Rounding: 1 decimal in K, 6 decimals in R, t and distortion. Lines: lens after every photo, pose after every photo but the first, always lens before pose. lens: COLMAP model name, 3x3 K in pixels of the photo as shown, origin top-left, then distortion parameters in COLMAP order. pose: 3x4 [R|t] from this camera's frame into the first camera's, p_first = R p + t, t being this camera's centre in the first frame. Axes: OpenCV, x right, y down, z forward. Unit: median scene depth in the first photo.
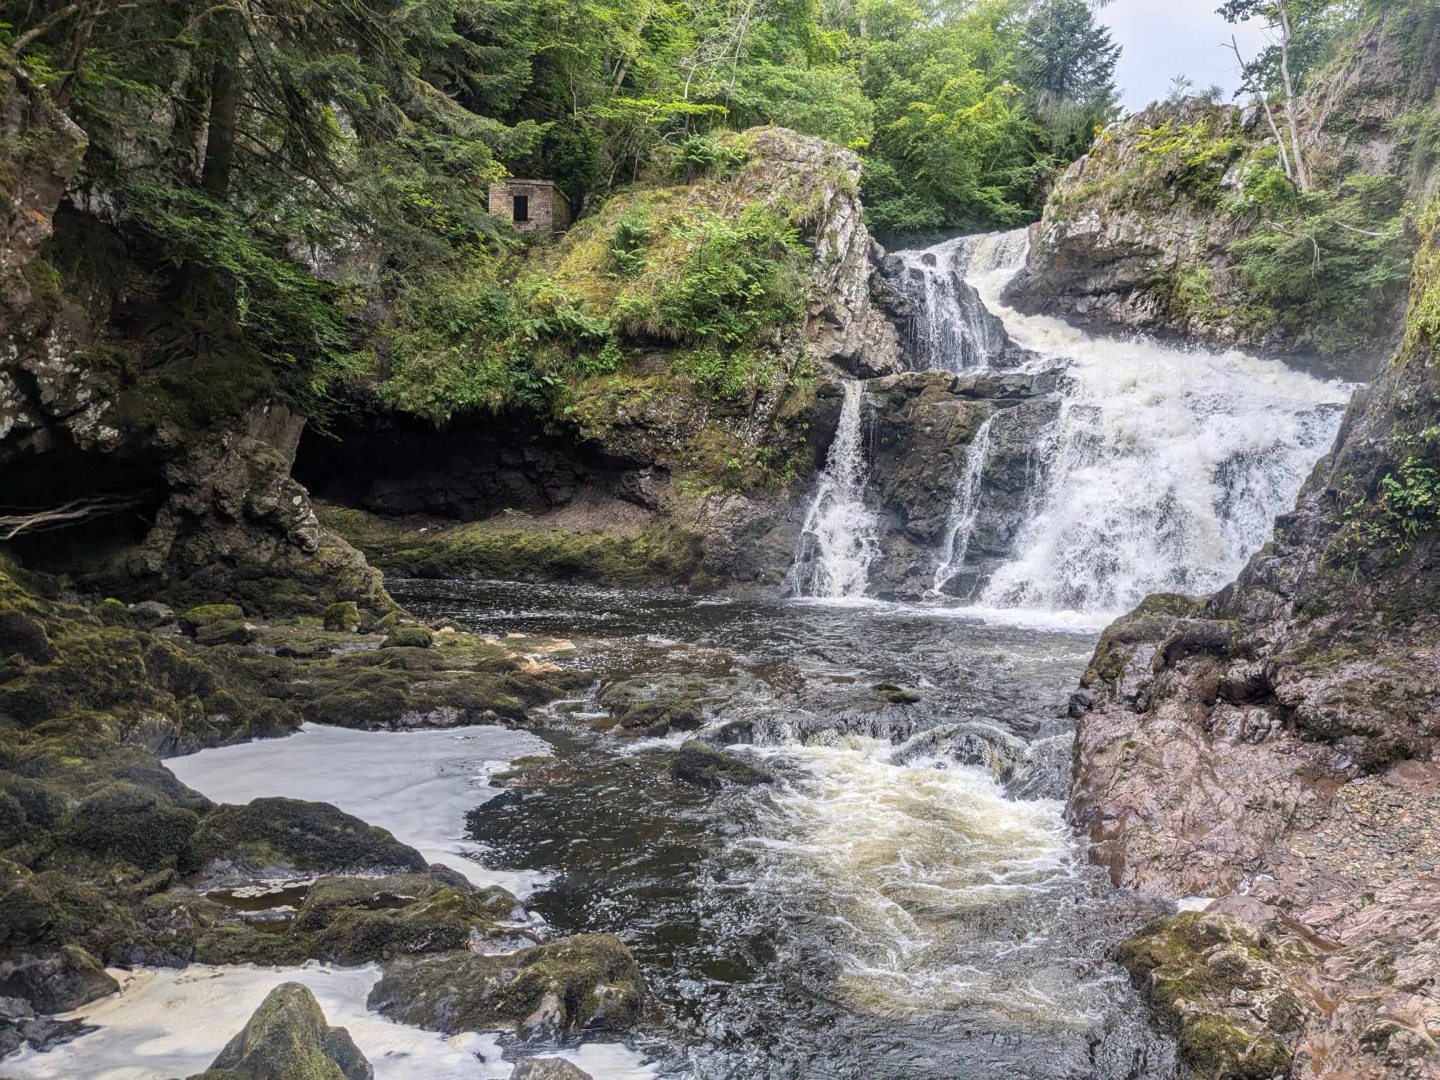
lens RADIAL K [[1254.0, 0, 715.6], [0, 1254.0, 493.8], [0, 0, 1]] dist [0.106175, -0.165459]
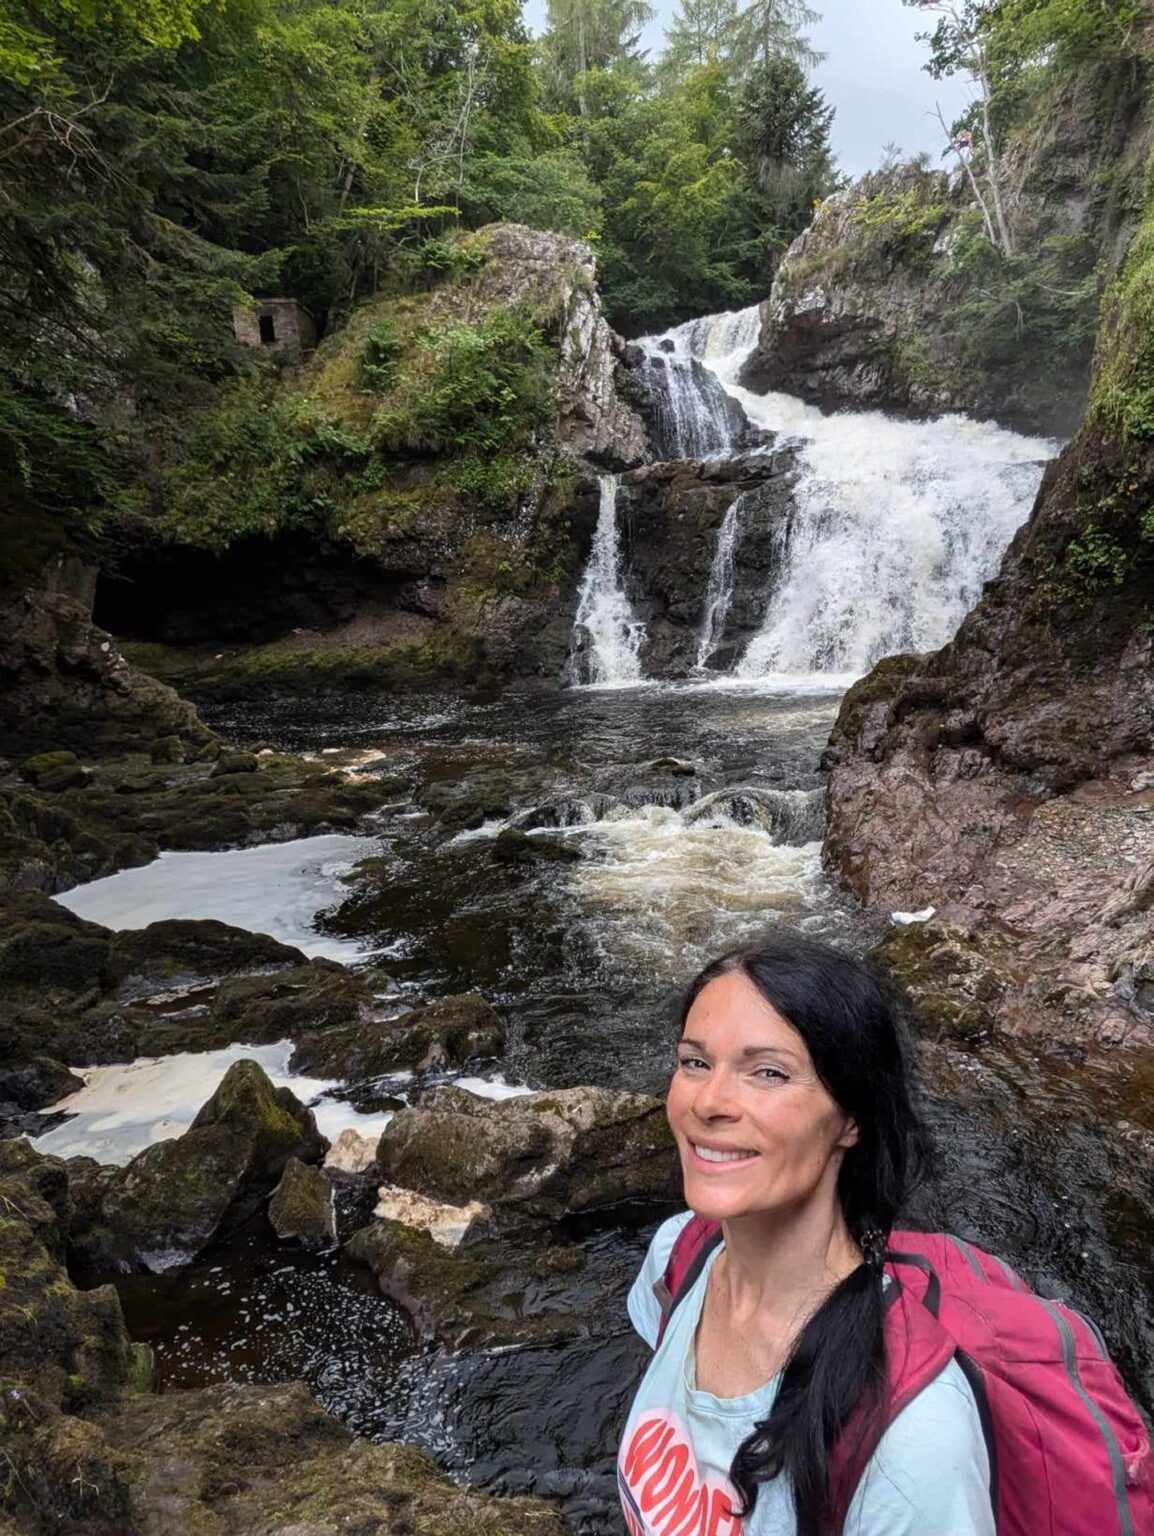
lens RADIAL K [[1337.6, 0, 577.0], [0, 1337.6, 768.0], [0, 0, 1]] dist [0.106175, -0.165459]
pose [[0.990652, -0.109807, 0.080943, -0.036122], [0.093351, 0.978348, 0.184717, -0.061828], [-0.099473, -0.175435, 0.979453, -0.157338]]
